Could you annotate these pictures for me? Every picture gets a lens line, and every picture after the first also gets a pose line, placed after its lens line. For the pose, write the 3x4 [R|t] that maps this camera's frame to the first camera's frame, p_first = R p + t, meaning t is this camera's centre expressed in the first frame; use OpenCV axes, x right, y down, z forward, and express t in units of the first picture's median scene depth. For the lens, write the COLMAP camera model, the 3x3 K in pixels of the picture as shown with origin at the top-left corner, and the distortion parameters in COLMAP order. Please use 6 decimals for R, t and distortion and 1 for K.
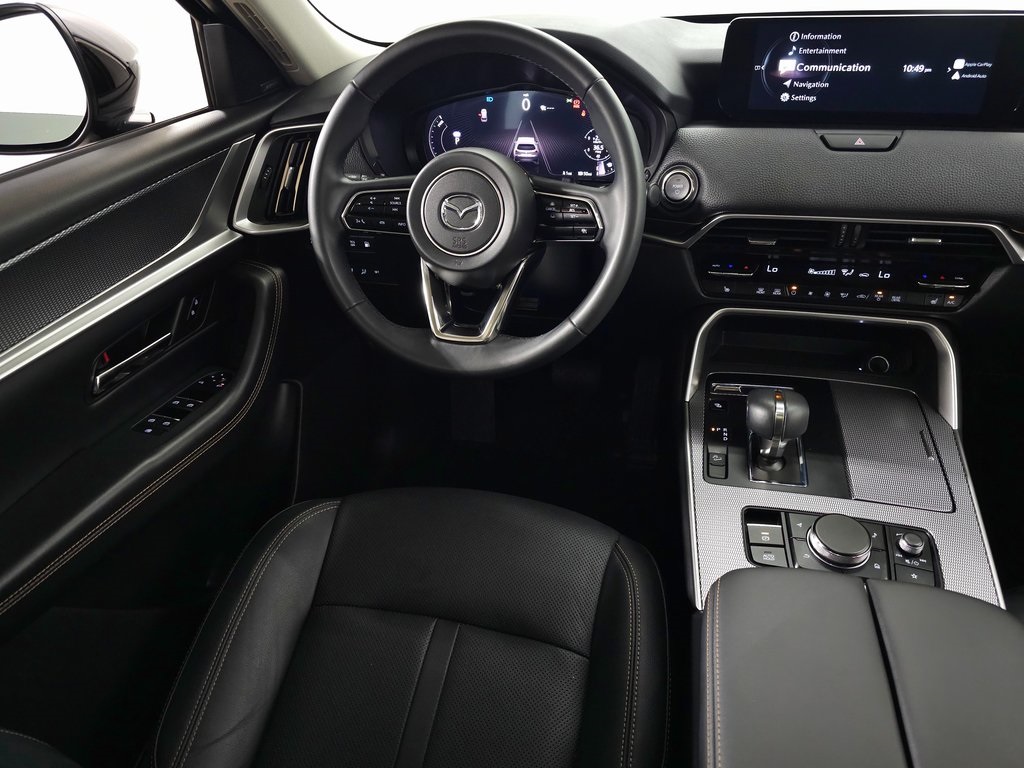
lens RADIAL K [[696.6, 0, 519.4], [0, 696.6, 386.6], [0, 0, 1]] dist [0.043379, -0.043257]
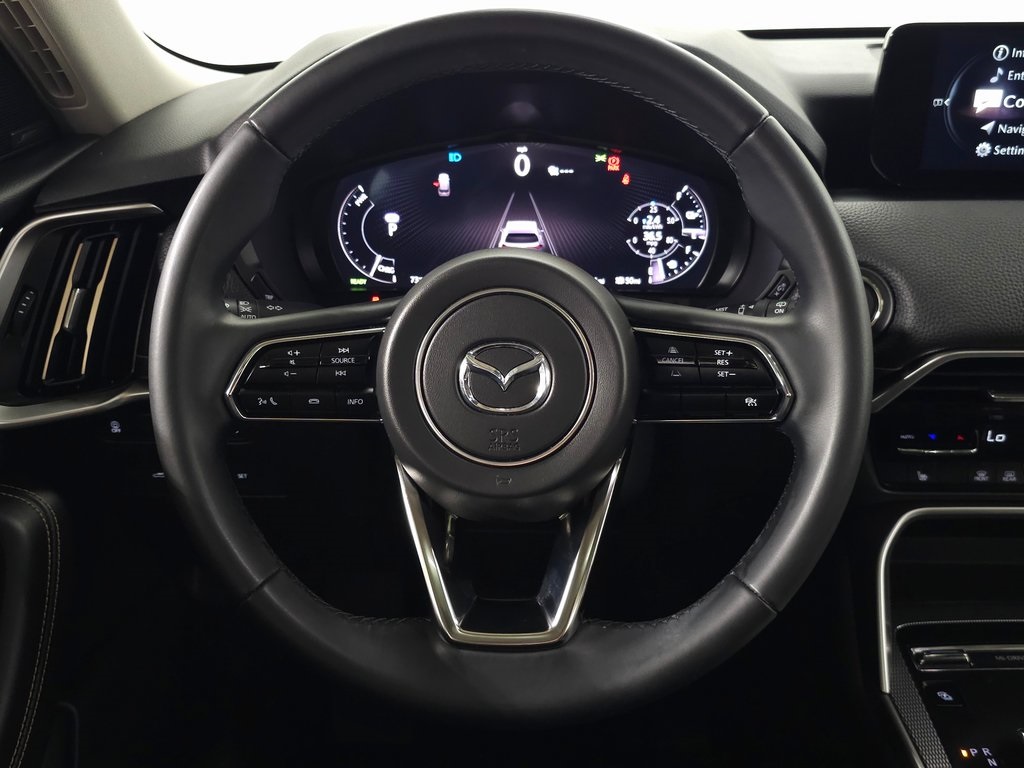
lens RADIAL K [[977.3, 0, 512.0], [0, 977.3, 384.0], [0, 0, 1]] dist [0.091207, -0.165485]
pose [[0.978404, -0.052642, 0.199885, -0.181988], [0.084979, 0.983964, -0.156822, -0.119935], [-0.188425, 0.170421, 0.967188, 0.301167]]
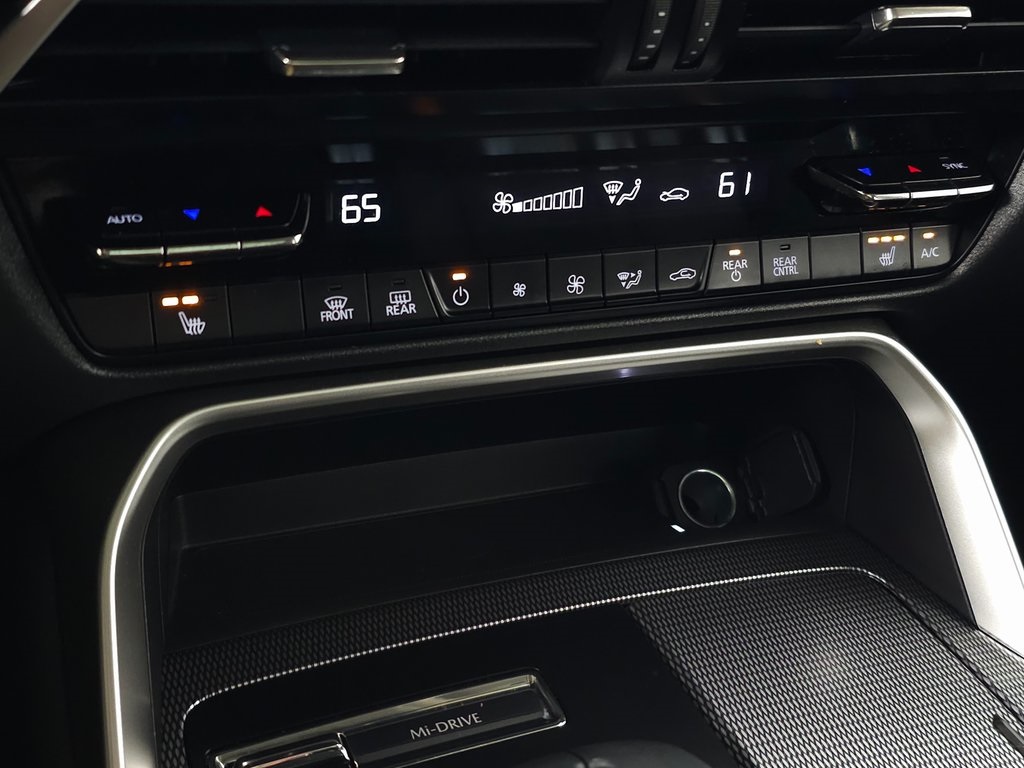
lens RADIAL K [[1354.2, 0, 512.0], [0, 1354.2, 384.0], [0, 0, 1]] dist [0.004291, -0.014469]
pose [[0.799225, -0.173264, 0.575516, 0.133928], [0.236563, 0.970941, -0.036207, -0.085002], [-0.552519, 0.165083, 0.816988, 0.625527]]
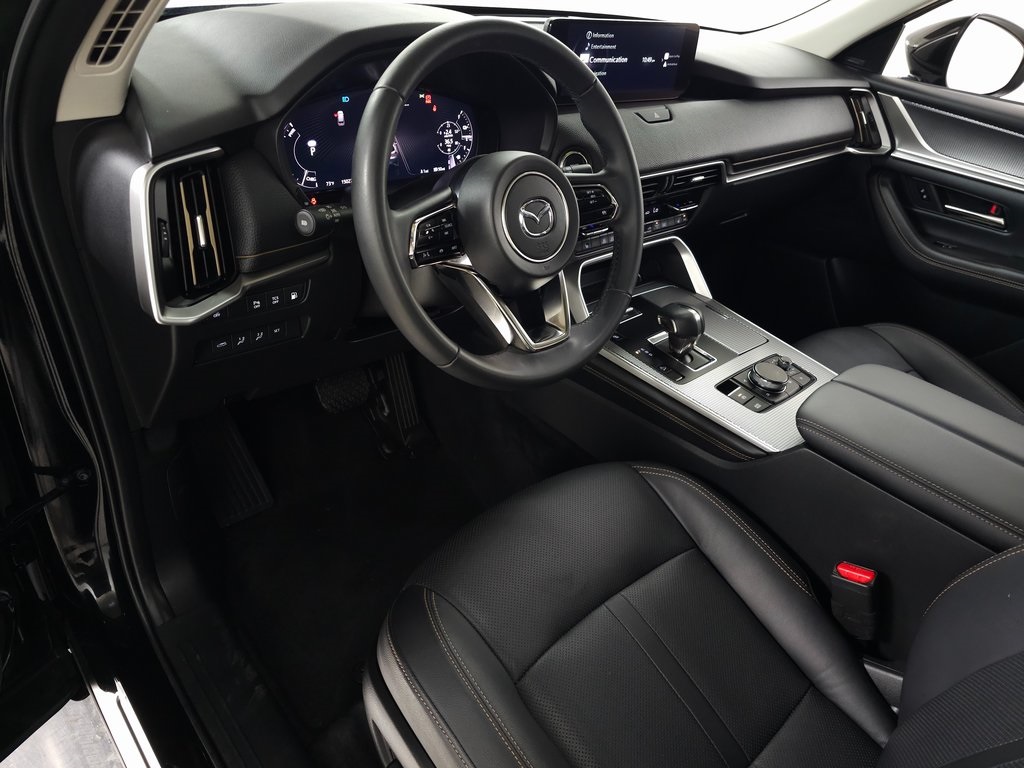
lens RADIAL K [[681.5, 0, 515.9], [0, 681.5, 393.0], [0, 0, 1]] dist [0.045052, -0.044738]
pose [[0.555888, -0.376714, 0.740996, -0.779588], [0.342199, 0.916086, 0.209014, -0.202140], [-0.757554, 0.137379, 0.638152, 0.382408]]
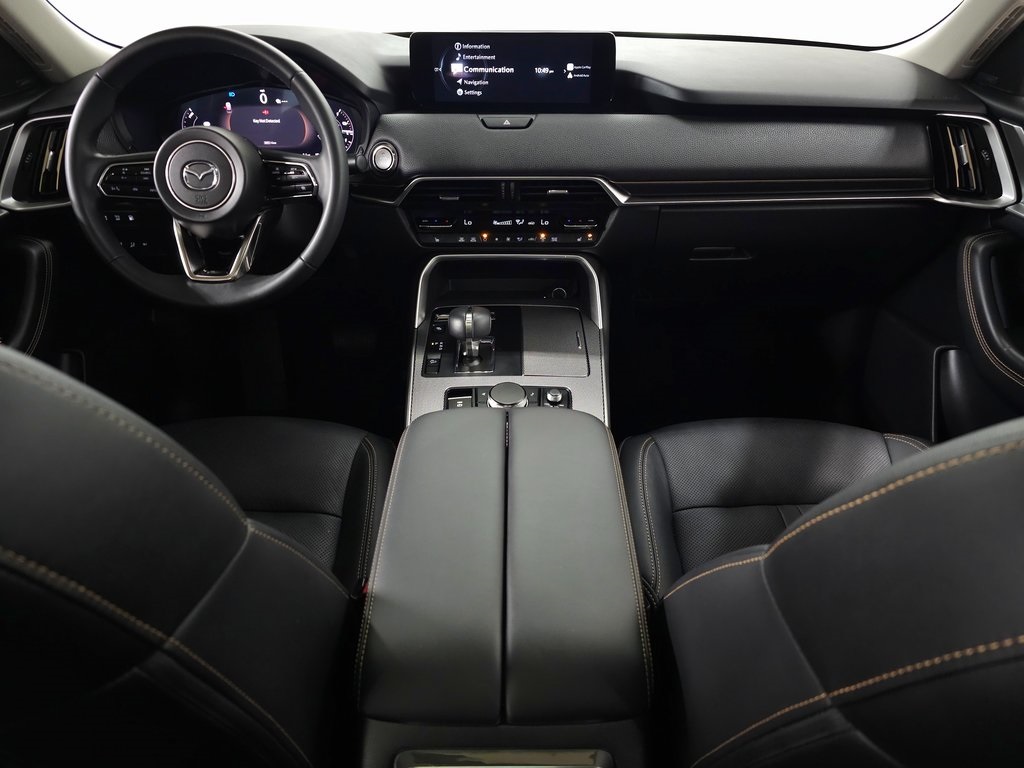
lens RADIAL K [[681.5, 0, 515.9], [0, 681.5, 393.0], [0, 0, 1]] dist [0.045052, -0.044738]
pose [[0.970067, -0.093885, 0.223955, 0.132286], [0.097505, 0.995222, -0.005137, 0.172881], [-0.222402, 0.026820, 0.974586, -0.277542]]
